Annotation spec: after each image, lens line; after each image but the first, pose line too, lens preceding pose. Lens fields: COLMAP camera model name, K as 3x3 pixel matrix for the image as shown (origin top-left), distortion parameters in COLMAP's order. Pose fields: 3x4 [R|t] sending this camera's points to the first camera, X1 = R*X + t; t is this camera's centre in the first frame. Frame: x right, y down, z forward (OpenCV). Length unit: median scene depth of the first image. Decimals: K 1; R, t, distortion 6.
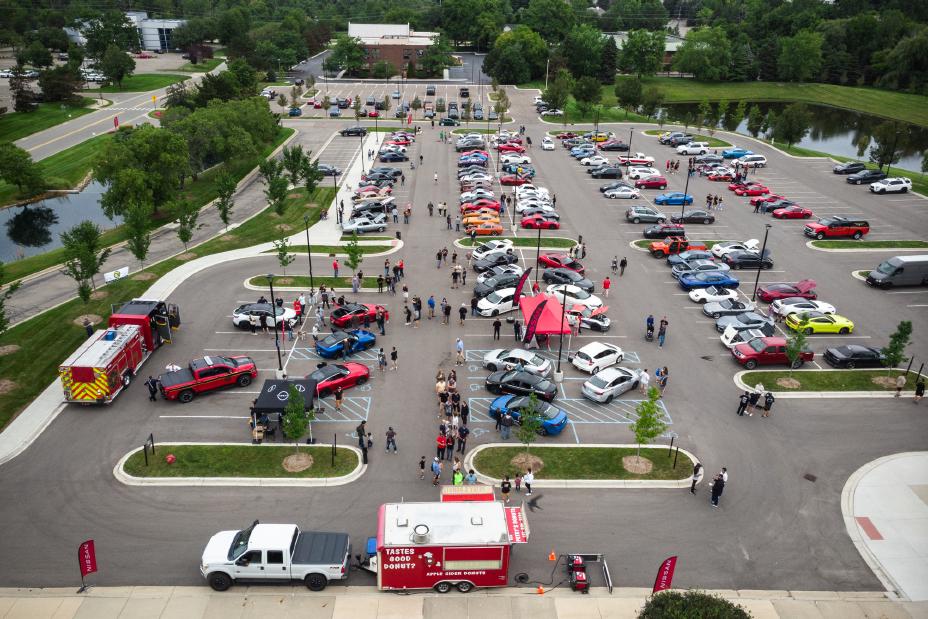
lens RADIAL K [[680.3, 0, 461.4], [0, 680.3, 277.8], [0, 0, 1]] dist [0.026538, 0.011764]
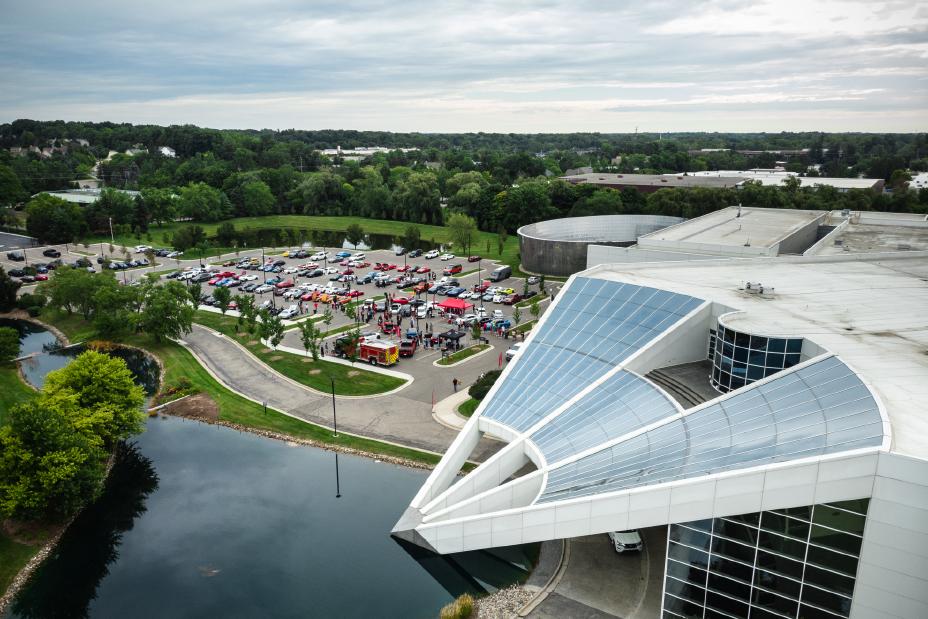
lens RADIAL K [[704.1, 0, 464.0], [0, 704.1, 309.5], [0, 0, 1]] dist [0.027204, -0.007492]
pose [[0.568053, -0.205869, 0.796828, -2.252722], [0.327156, 0.944908, 0.010900, 0.064176], [-0.755172, 0.254495, 0.604108, -0.648680]]
